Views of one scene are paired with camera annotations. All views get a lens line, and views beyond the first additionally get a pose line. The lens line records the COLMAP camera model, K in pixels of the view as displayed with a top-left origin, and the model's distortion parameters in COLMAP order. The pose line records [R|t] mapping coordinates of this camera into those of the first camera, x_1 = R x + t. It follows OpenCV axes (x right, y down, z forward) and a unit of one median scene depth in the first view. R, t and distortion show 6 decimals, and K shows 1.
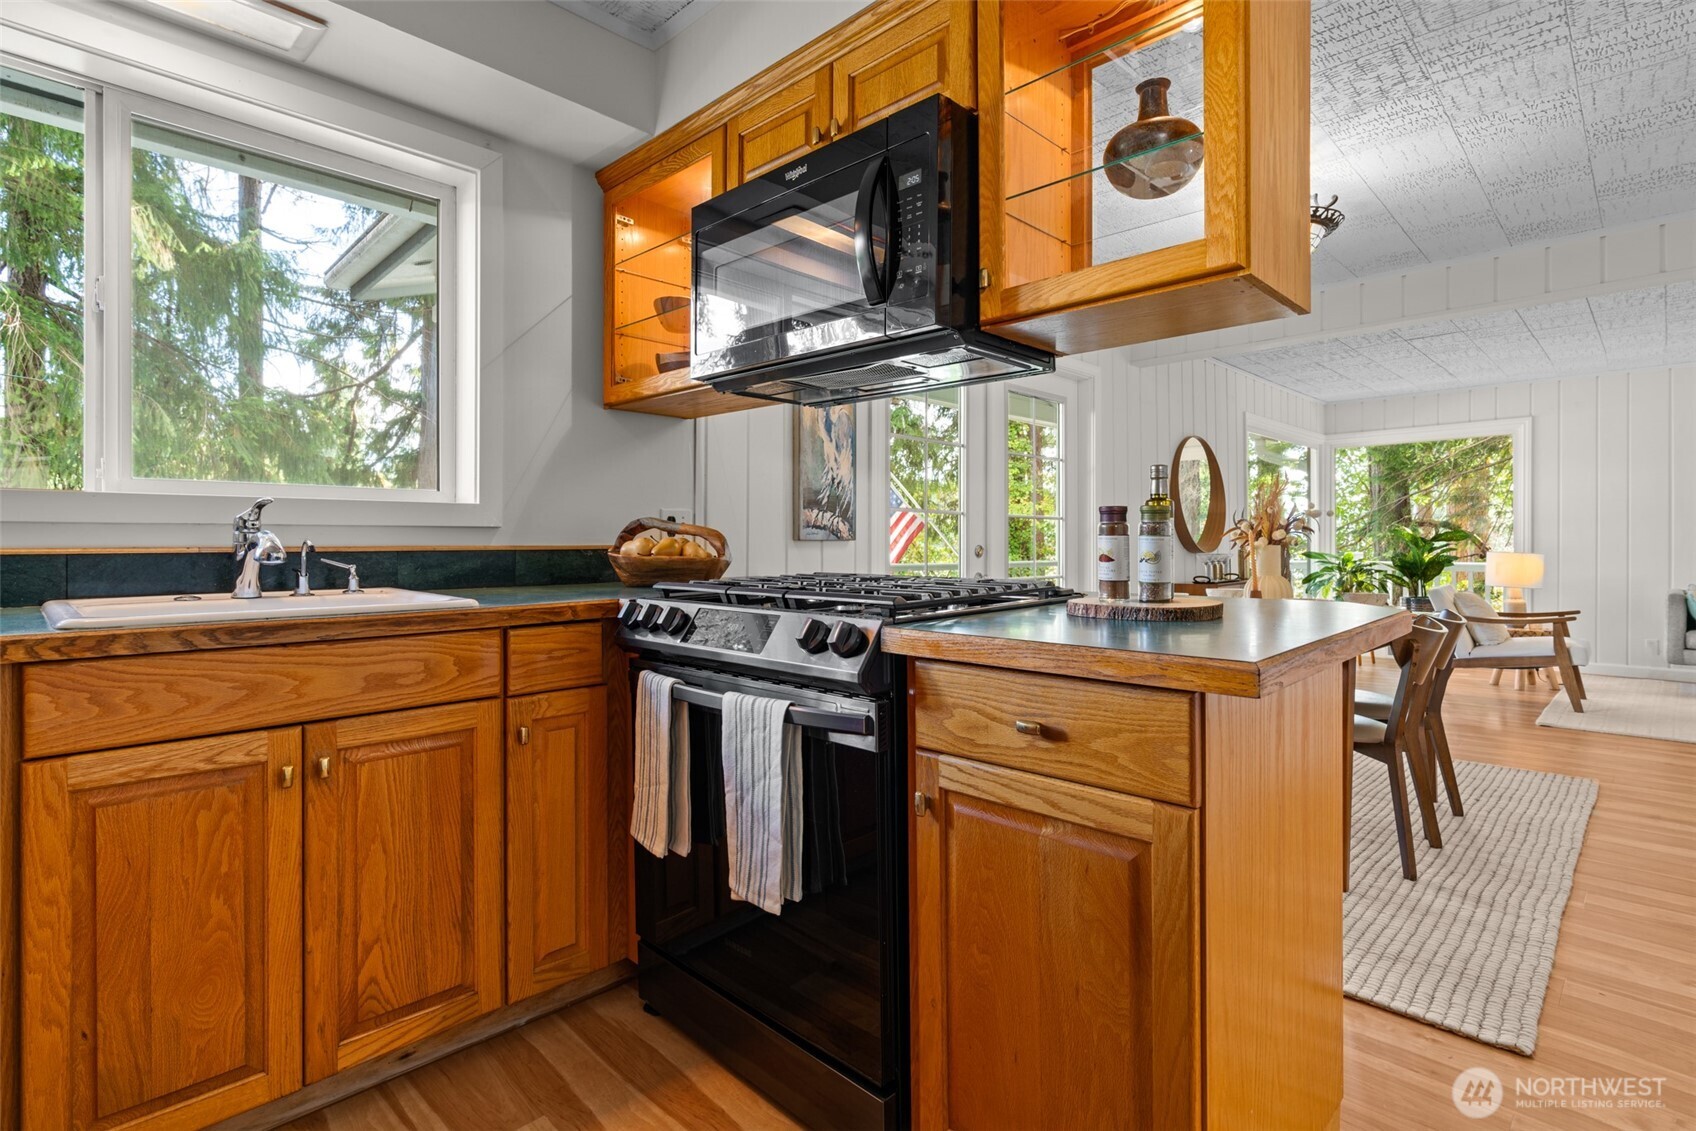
lens RADIAL K [[833.7, 0, 848.0], [0, 833.7, 565.5], [0, 0, 1]] dist [-0.002995, 0.000181]
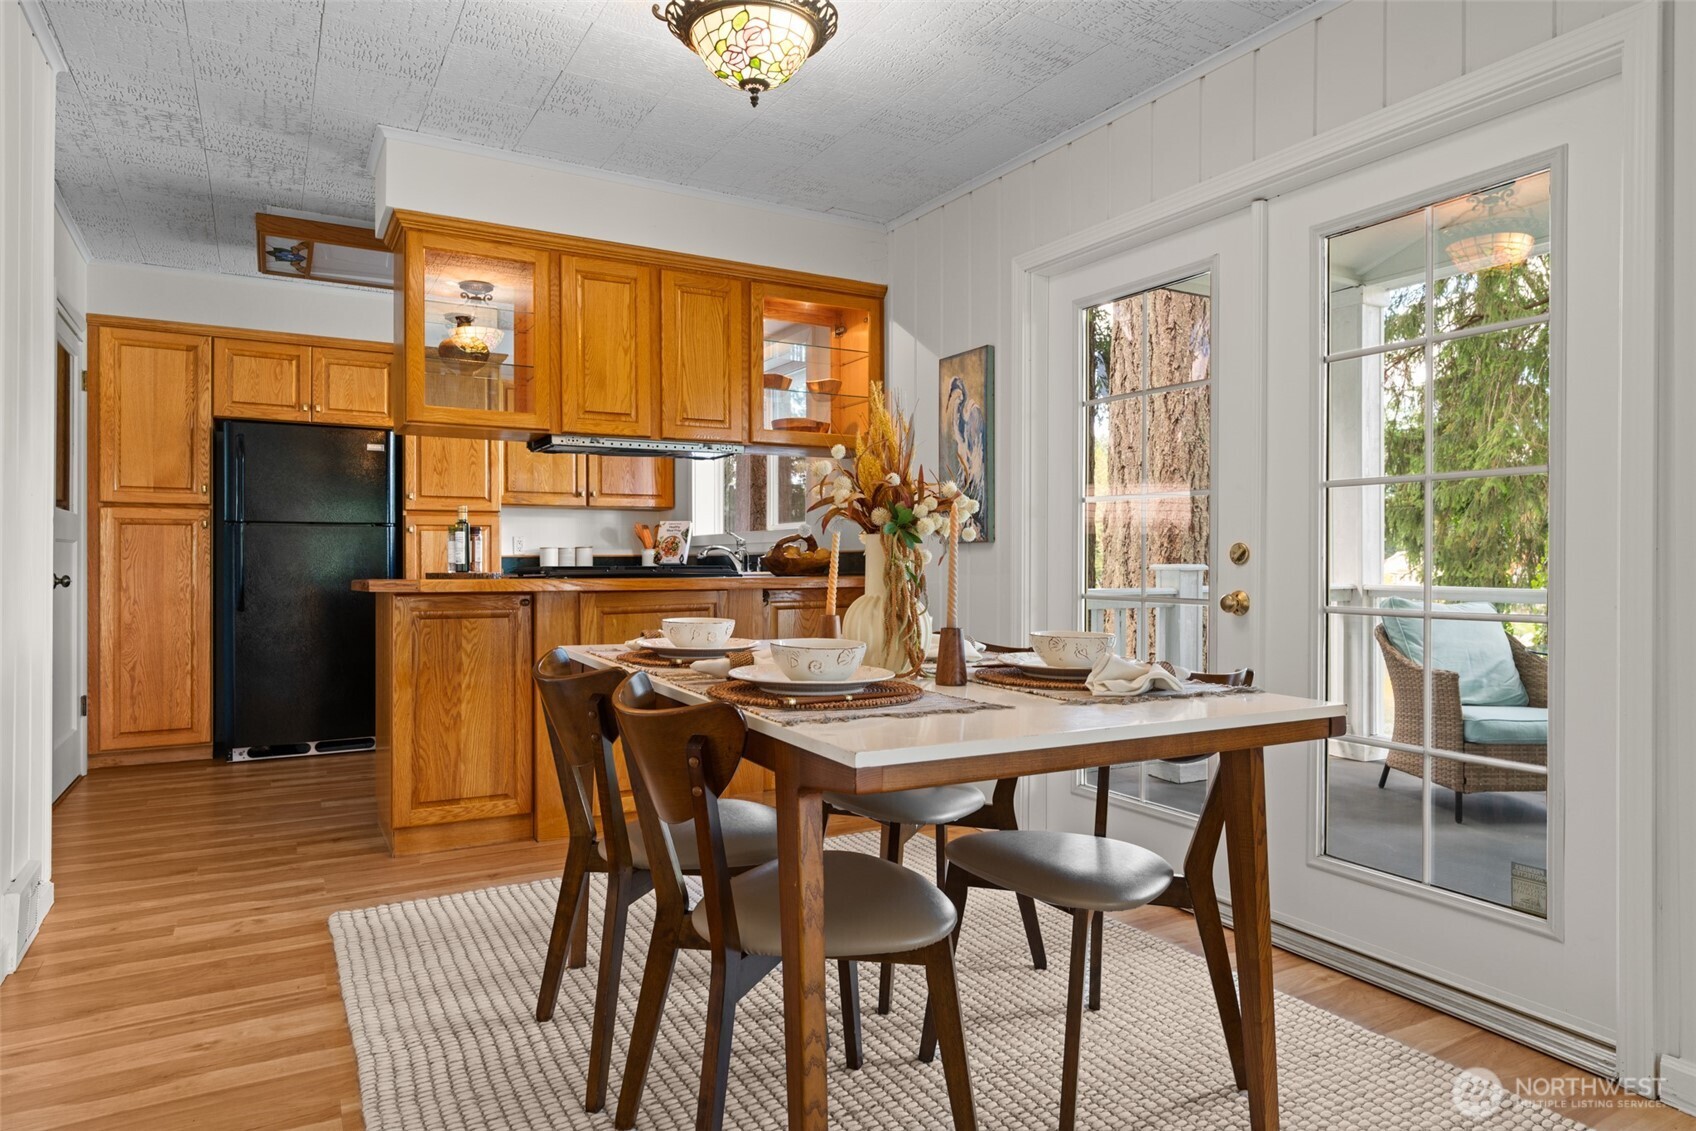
lens RADIAL K [[1012.1, 0, 849.5], [0, 1012.1, 543.1], [0, 0, 1]] dist [-0.000151, -0.000318]
pose [[-0.274540, 0.002213, -0.961573, 1.167899], [-0.008070, 0.999957, 0.004605, -0.035491], [0.961542, 0.009024, -0.274510, 1.215606]]
